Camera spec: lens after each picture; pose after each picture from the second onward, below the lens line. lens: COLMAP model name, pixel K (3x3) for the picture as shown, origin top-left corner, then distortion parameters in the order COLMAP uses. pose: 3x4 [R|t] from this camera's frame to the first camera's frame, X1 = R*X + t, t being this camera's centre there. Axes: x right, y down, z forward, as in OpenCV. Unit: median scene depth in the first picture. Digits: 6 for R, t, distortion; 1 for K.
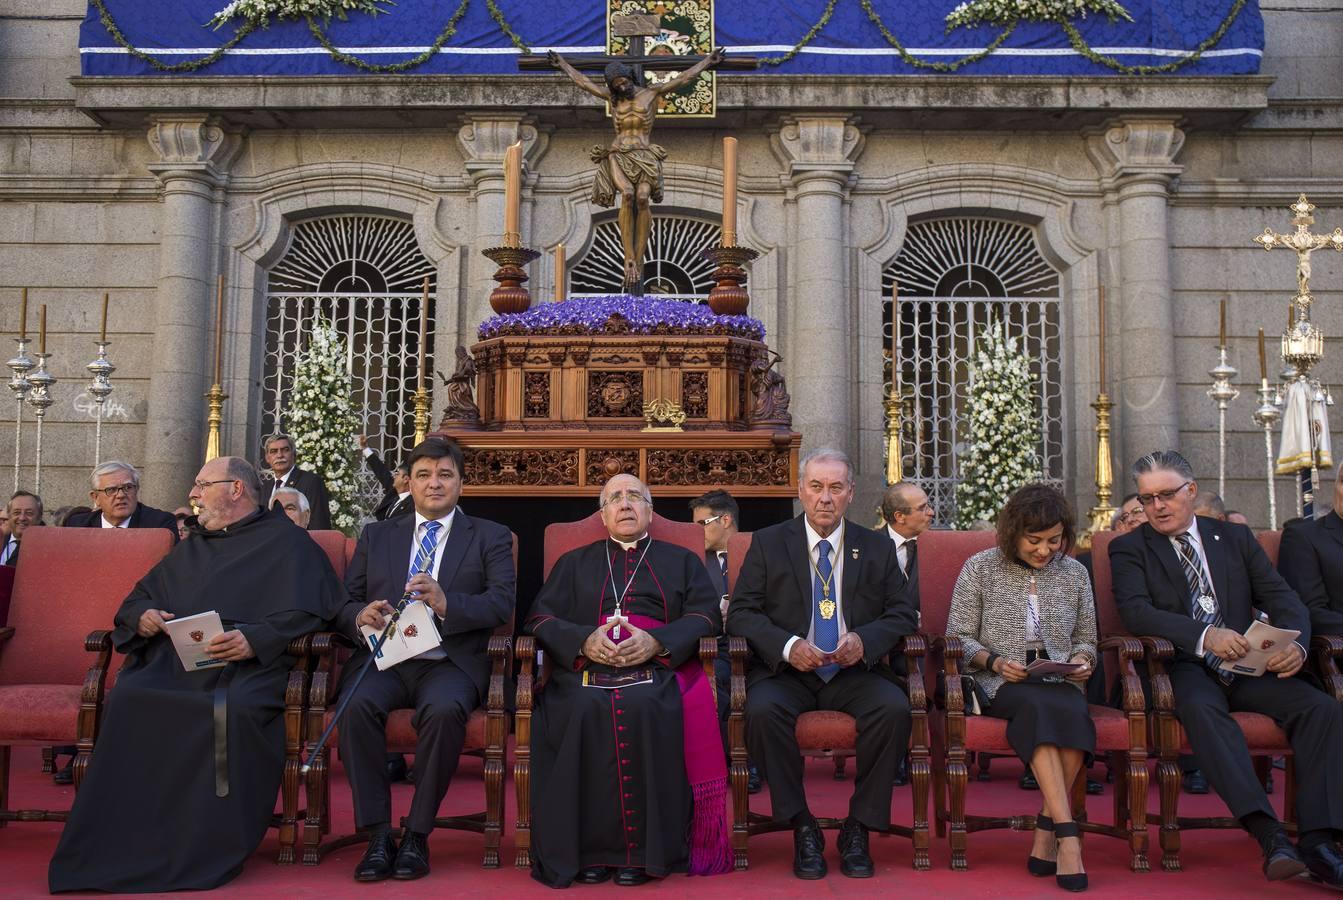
lens RADIAL K [[1166.4, 0, 660.5], [0, 1166.4, 454.8], [0, 0, 1]] dist [-0.014377, 0.000393]
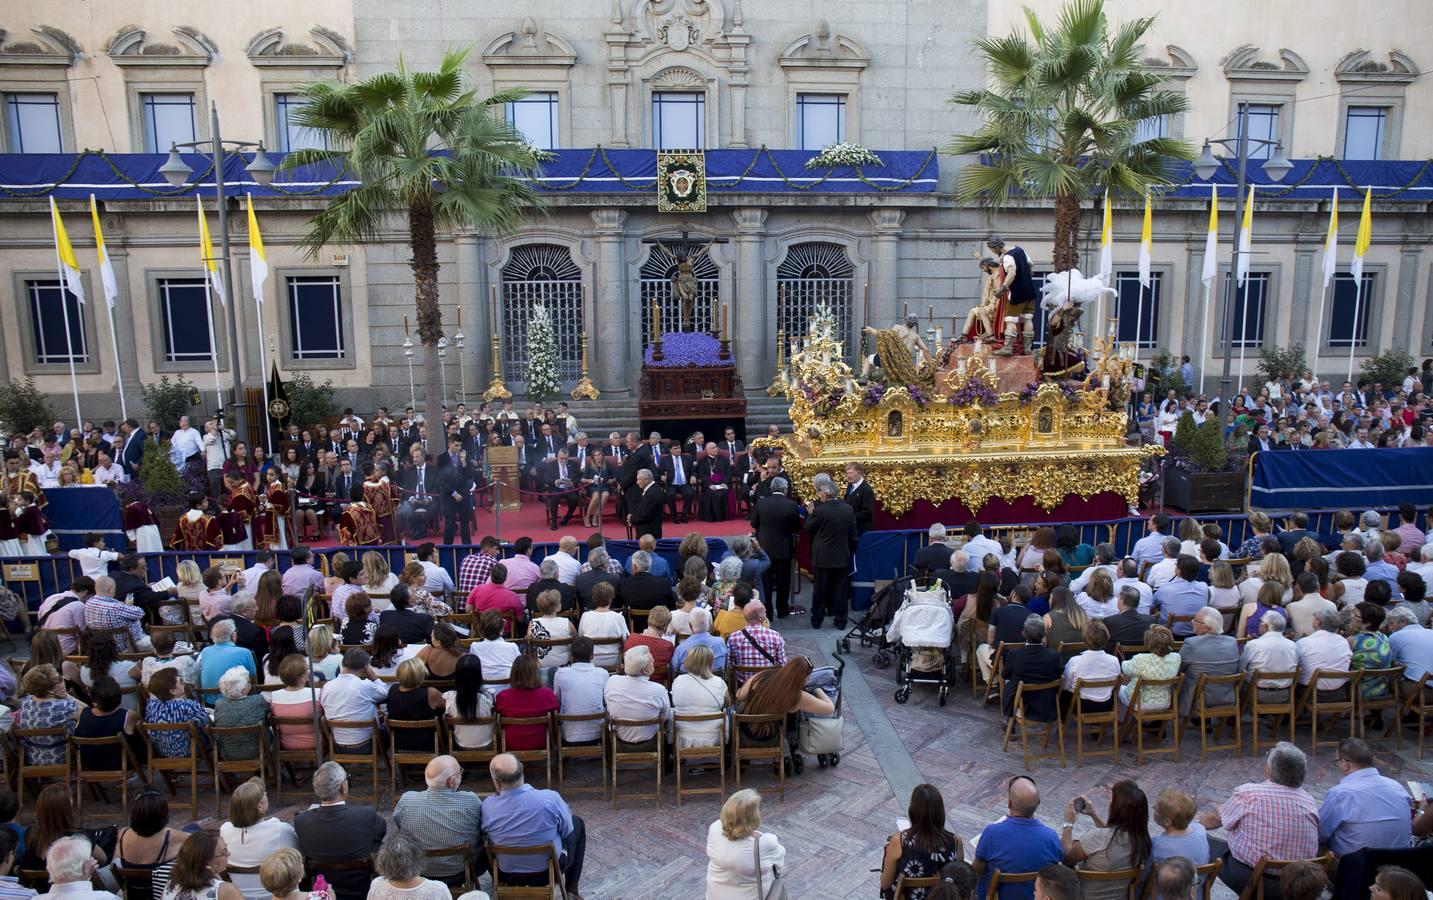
lens RADIAL K [[1127.2, 0, 719.0], [0, 1127.2, 449.1], [0, 0, 1]] dist [0.000927, 0.000014]
pose [[0.993246, -0.037644, 0.109749, -0.187226], [0.005295, 0.959626, 0.281228, -0.457942], [-0.115905, -0.278747, 0.953345, -1.244836]]
